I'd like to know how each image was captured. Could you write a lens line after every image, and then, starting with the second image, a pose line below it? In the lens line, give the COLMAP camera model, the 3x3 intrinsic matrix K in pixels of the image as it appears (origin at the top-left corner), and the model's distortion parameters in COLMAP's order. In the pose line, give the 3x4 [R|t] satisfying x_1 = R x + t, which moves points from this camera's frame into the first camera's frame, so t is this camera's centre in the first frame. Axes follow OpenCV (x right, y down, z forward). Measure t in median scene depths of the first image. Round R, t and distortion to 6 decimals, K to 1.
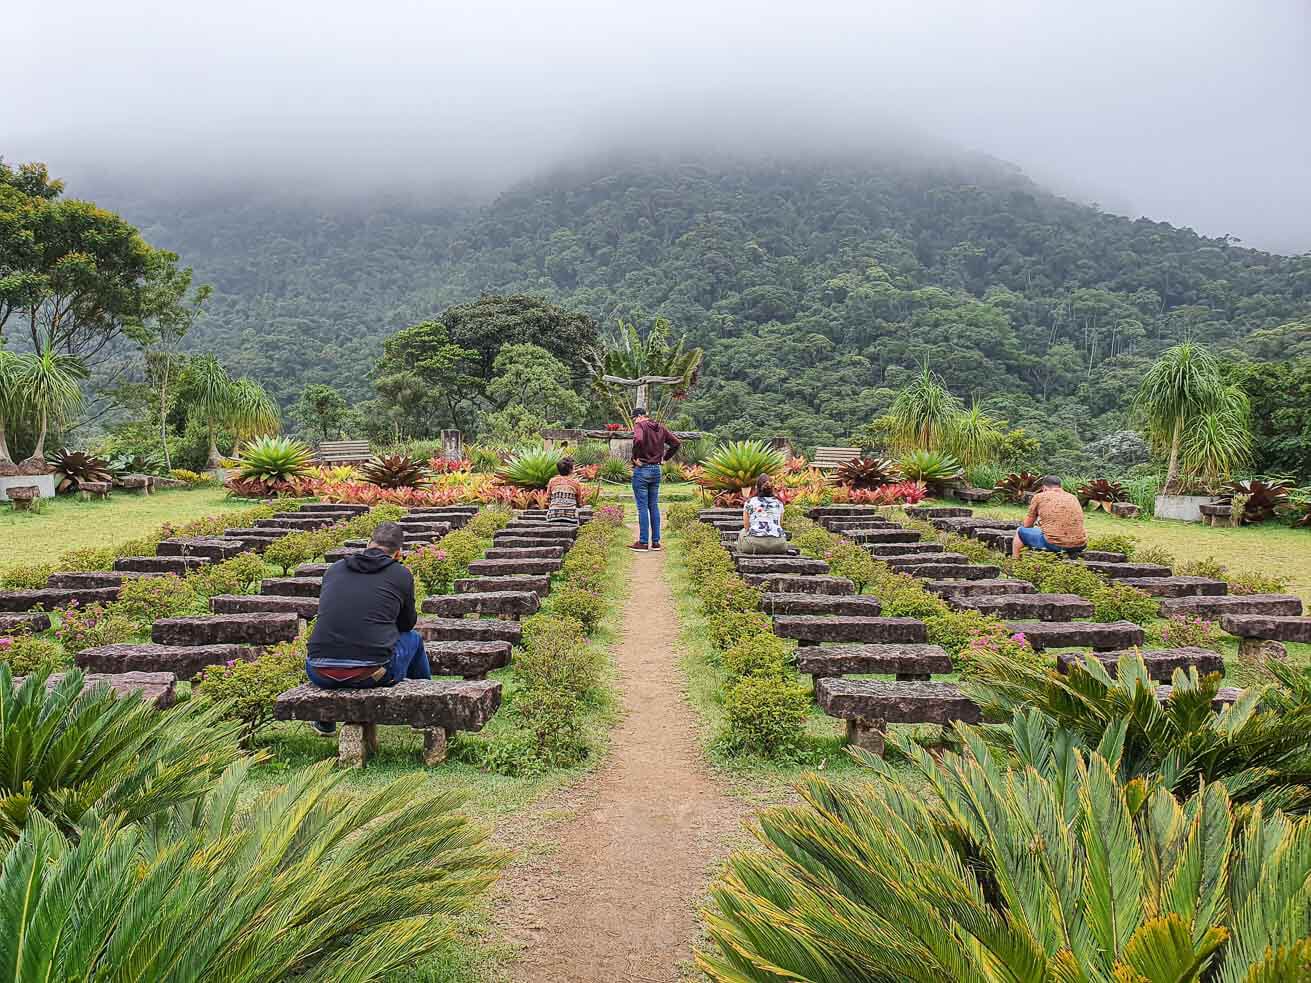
lens RADIAL K [[1197.9, 0, 661.5], [0, 1197.9, 551.4], [0, 0, 1]] dist [0.059067, -0.132083]
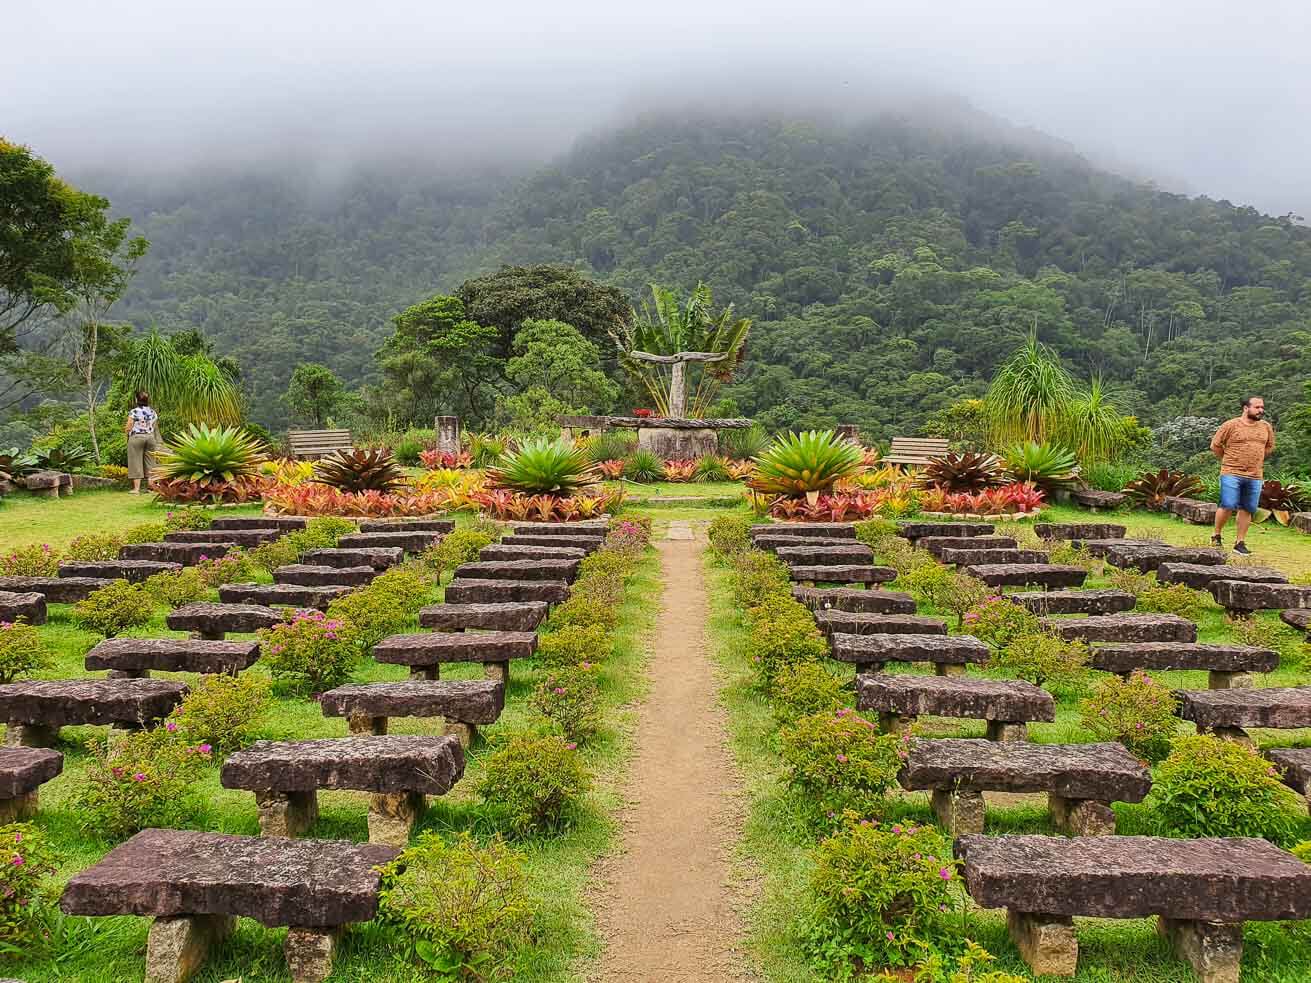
lens RADIAL K [[1197.9, 0, 661.5], [0, 1197.9, 551.4], [0, 0, 1]] dist [0.059067, -0.132083]
pose [[0.999477, 0.004172, -0.032074, -0.000404], [-0.003805, 0.999927, 0.011499, -0.010720], [0.032120, -0.011371, 0.999419, 0.103283]]
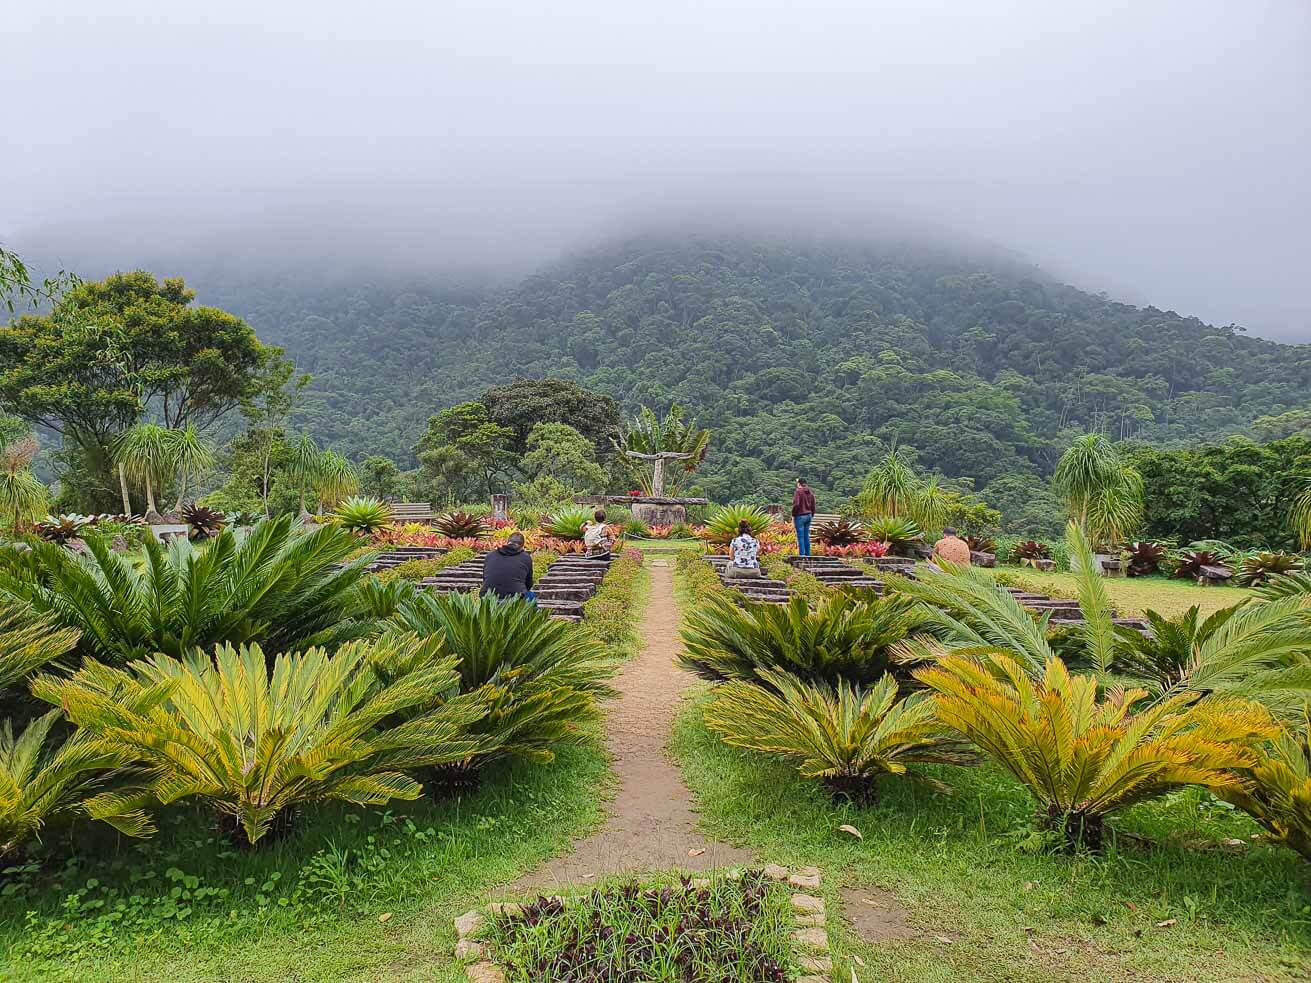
lens RADIAL K [[1222.4, 0, 655.5], [0, 1222.4, 491.5], [0, 0, 1]] dist [0.004259, 0.001014]
pose [[0.999717, 0.014791, -0.018611, 0.001996], [-0.016791, 0.993528, -0.112336, 0.017643], [0.016829, 0.112617, 0.993496, -0.123311]]
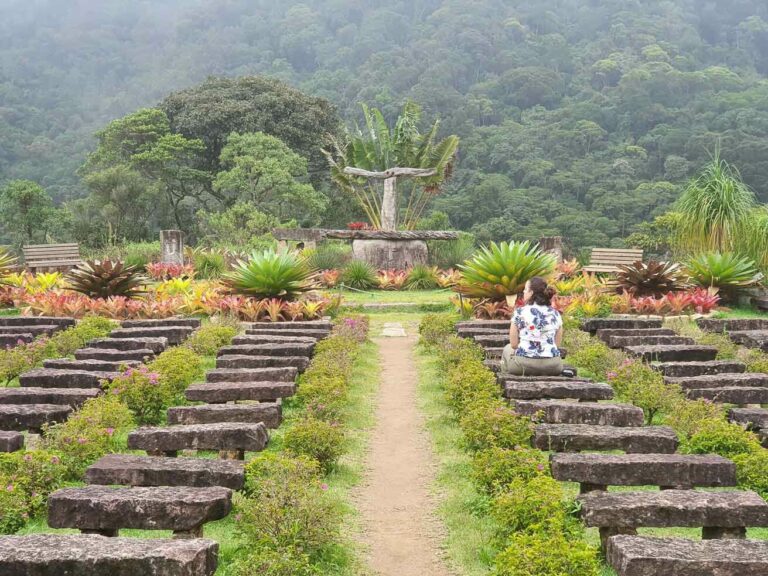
lens RADIAL K [[1357.2, 0, 383.0], [0, 1357.2, 342.7], [0, 0, 1]] dist [-0.110154, 0.930791]
pose [[0.999770, -0.002666, -0.021274, -0.000297], [0.002293, 0.999844, -0.017512, -0.001179], [0.021317, 0.017459, 0.999620, 0.011953]]
